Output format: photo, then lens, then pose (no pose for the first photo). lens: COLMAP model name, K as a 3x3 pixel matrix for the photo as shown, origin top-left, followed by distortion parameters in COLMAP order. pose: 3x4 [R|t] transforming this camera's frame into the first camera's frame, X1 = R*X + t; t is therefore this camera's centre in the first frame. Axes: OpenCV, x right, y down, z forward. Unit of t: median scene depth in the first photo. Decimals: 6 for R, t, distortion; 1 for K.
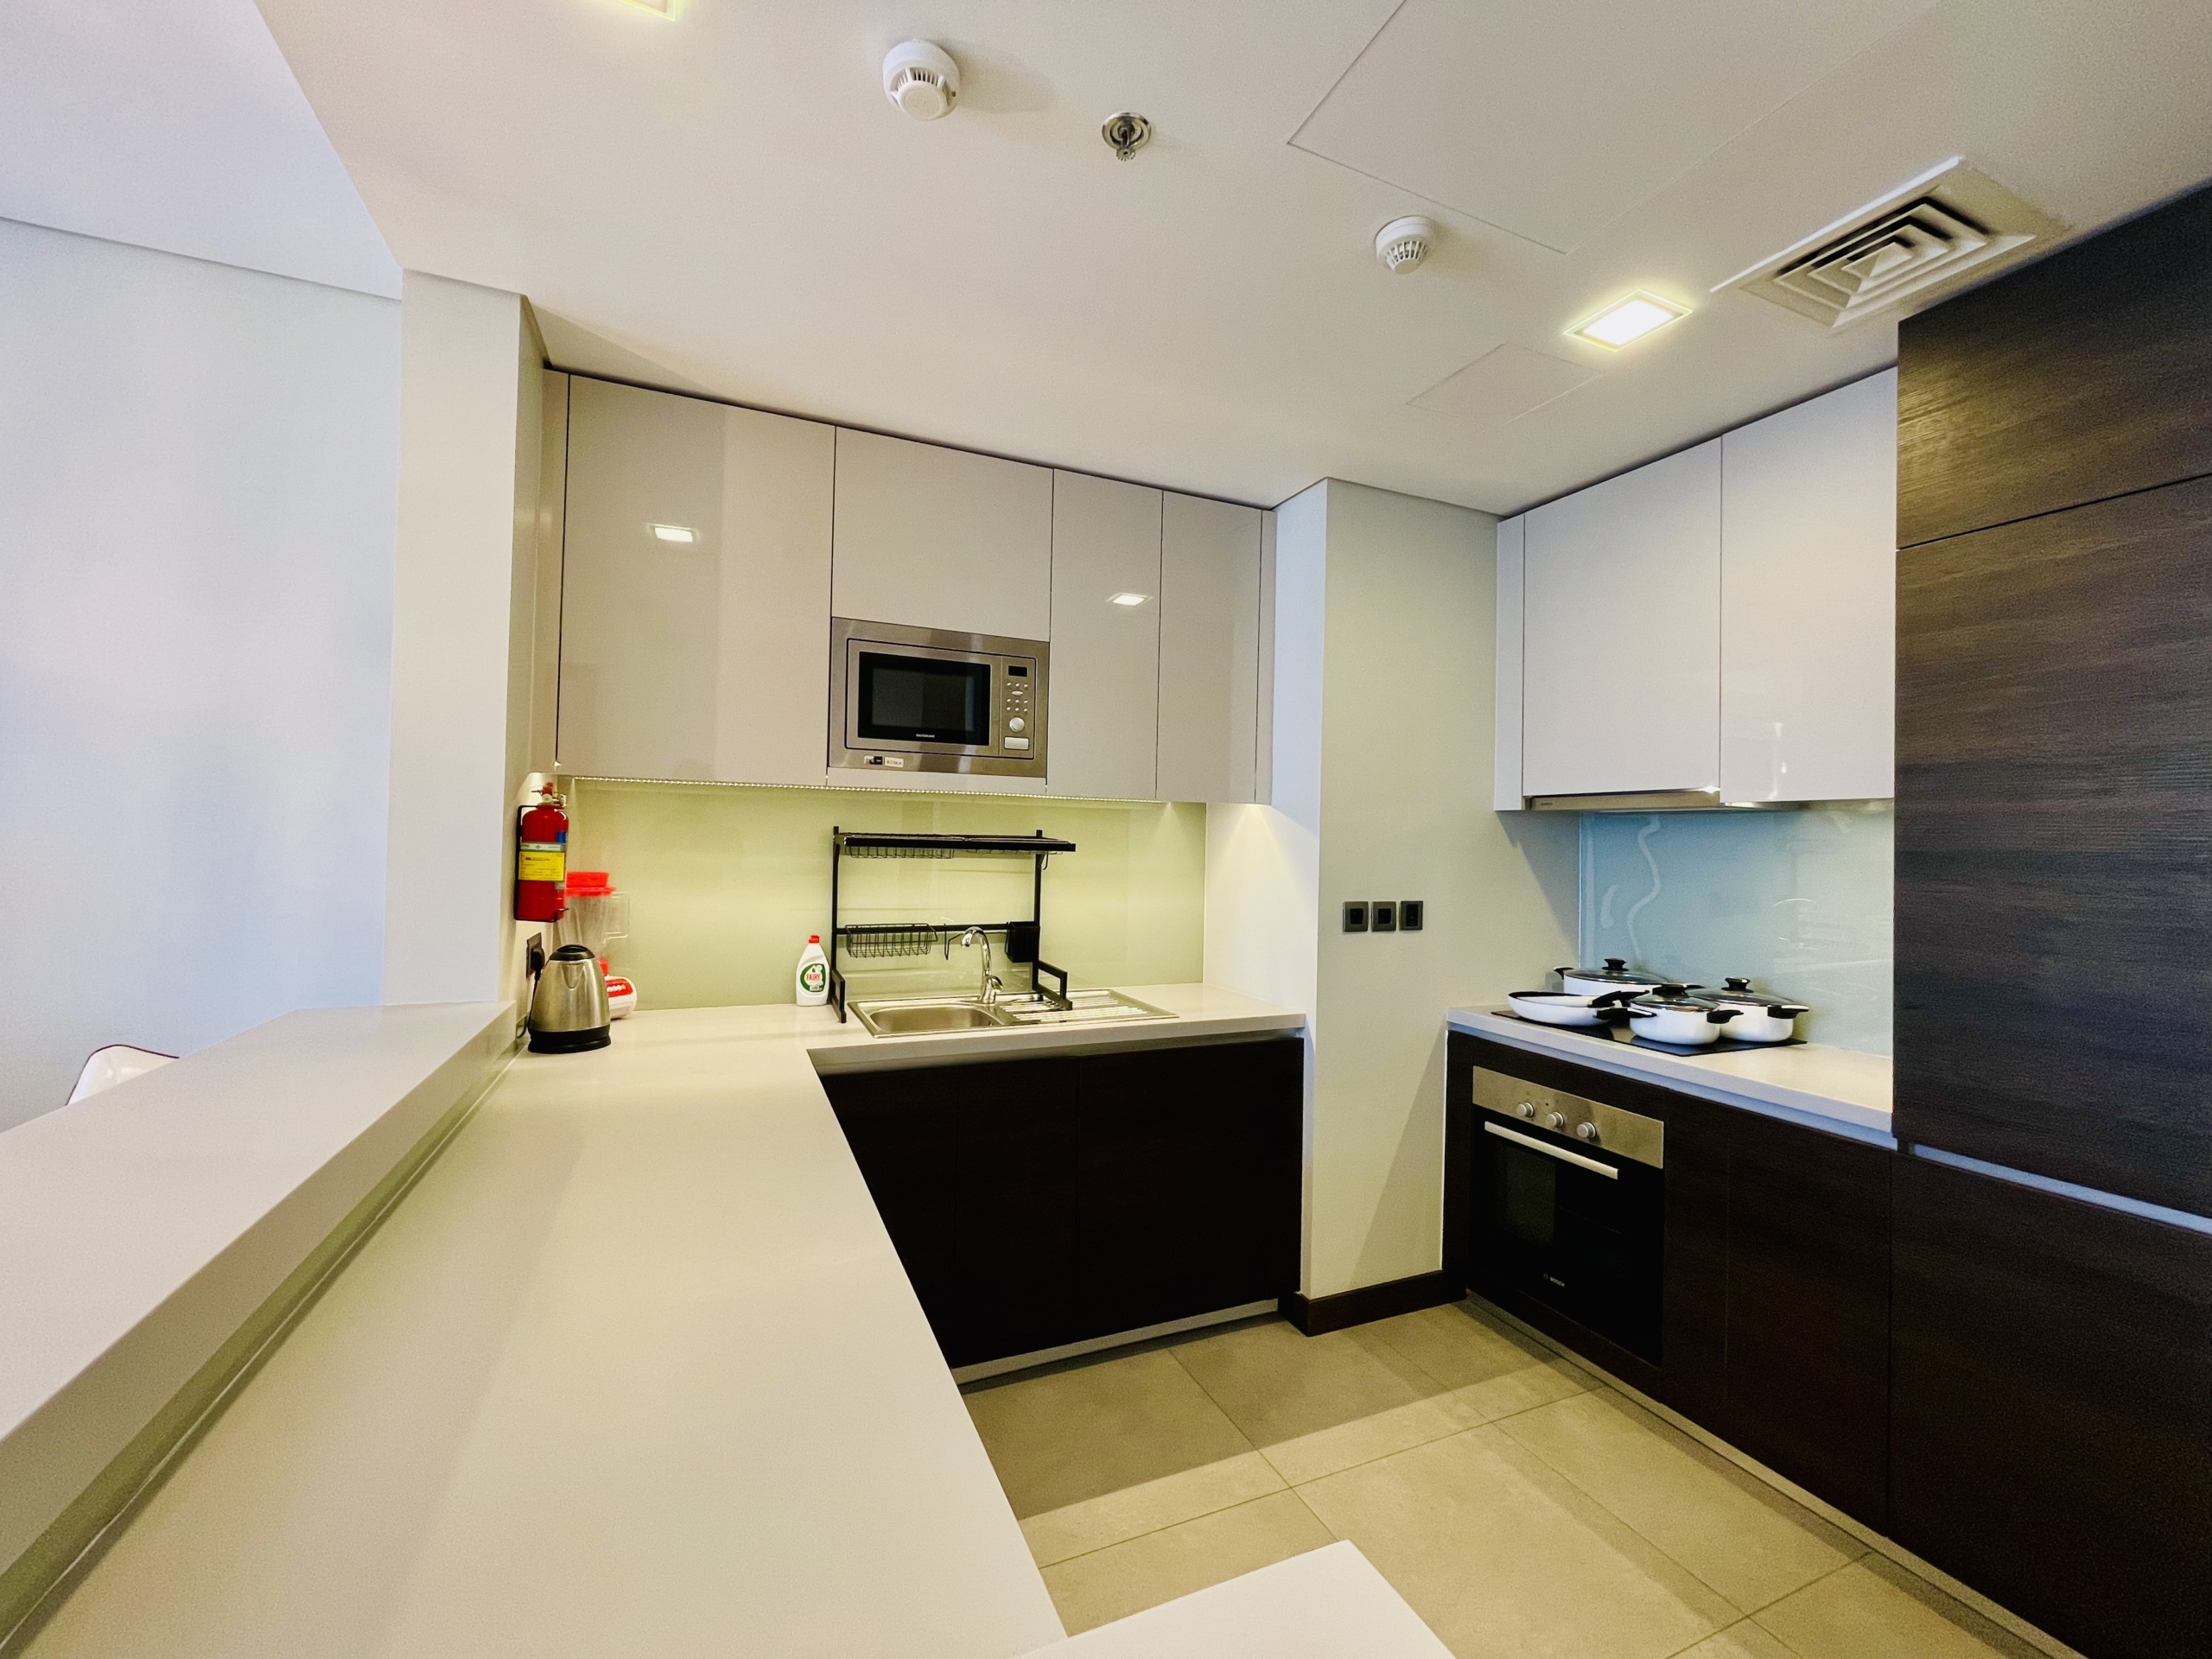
lens RADIAL K [[899.0, 0, 1105.1], [0, 899.0, 831.6], [0, 0, 1]] dist [-0.018093, 0.012696]
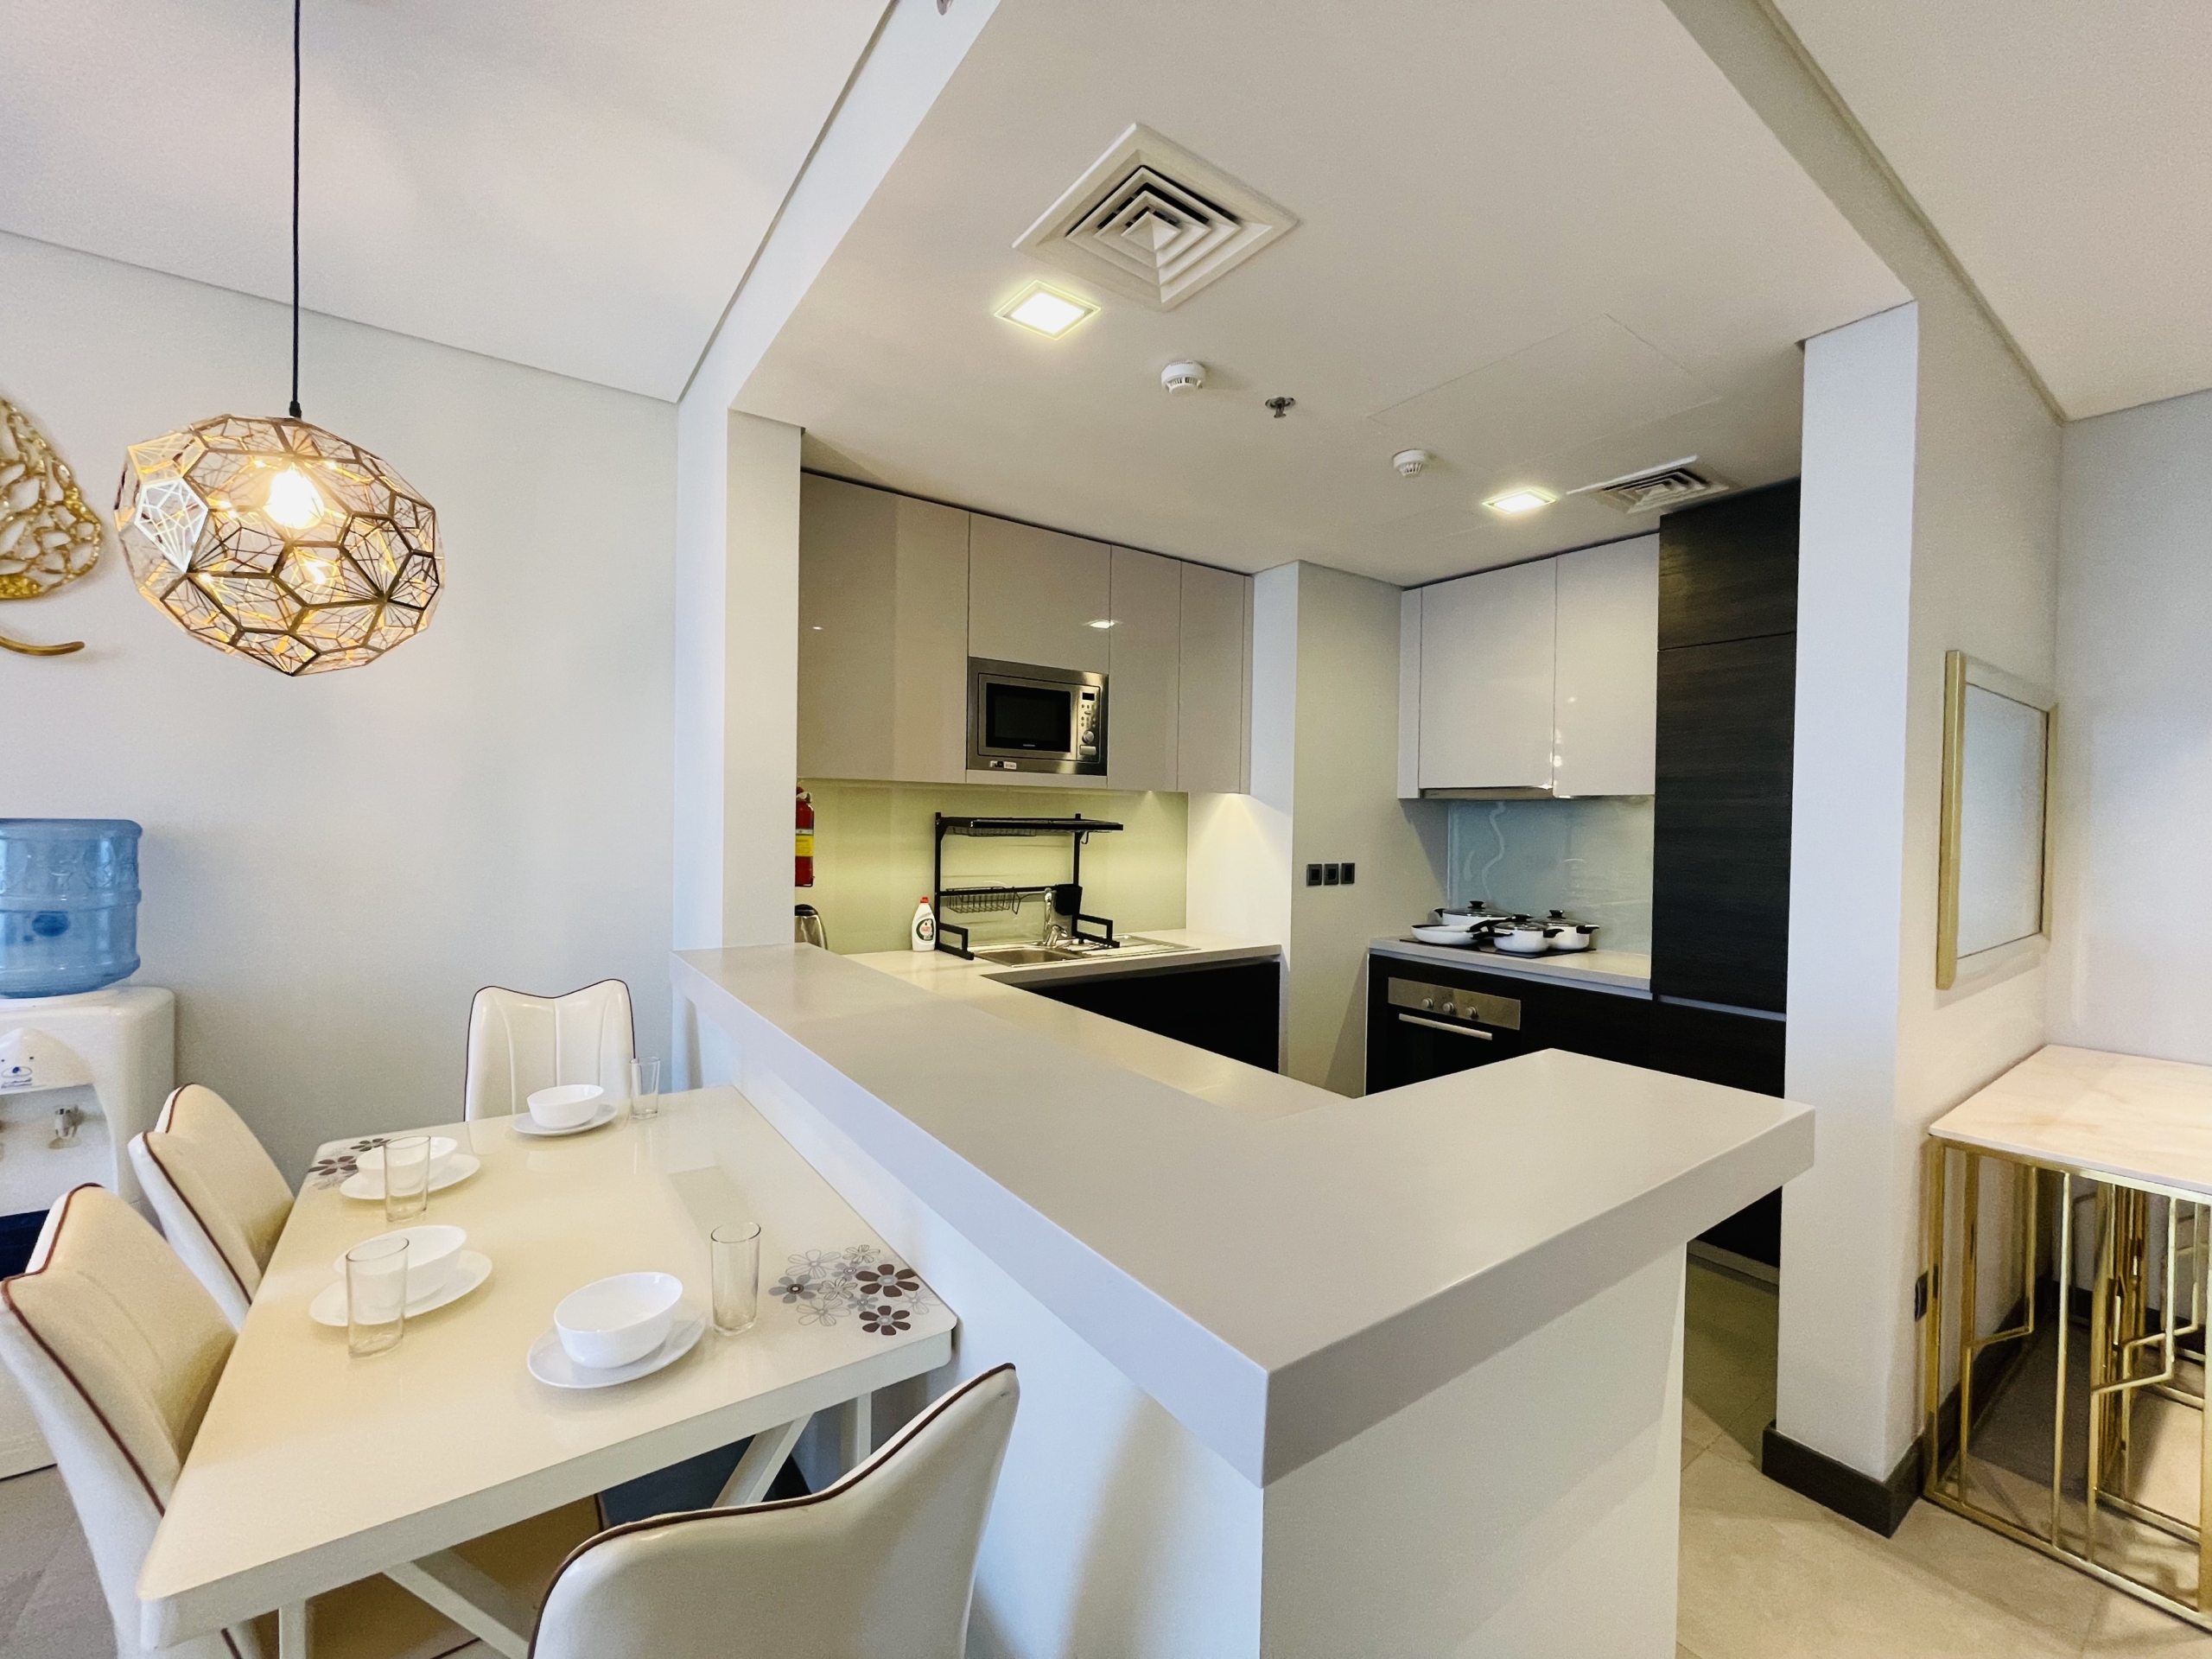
lens RADIAL K [[896.1, 0, 1103.5], [0, 896.1, 833.0], [0, 0, 1]] dist [-0.001435, 0.000109]
pose [[0.978743, -0.009184, 0.204885, -0.337938], [0.003118, 0.999548, 0.029907, -0.013998], [-0.205067, -0.028633, 0.978329, -0.311771]]
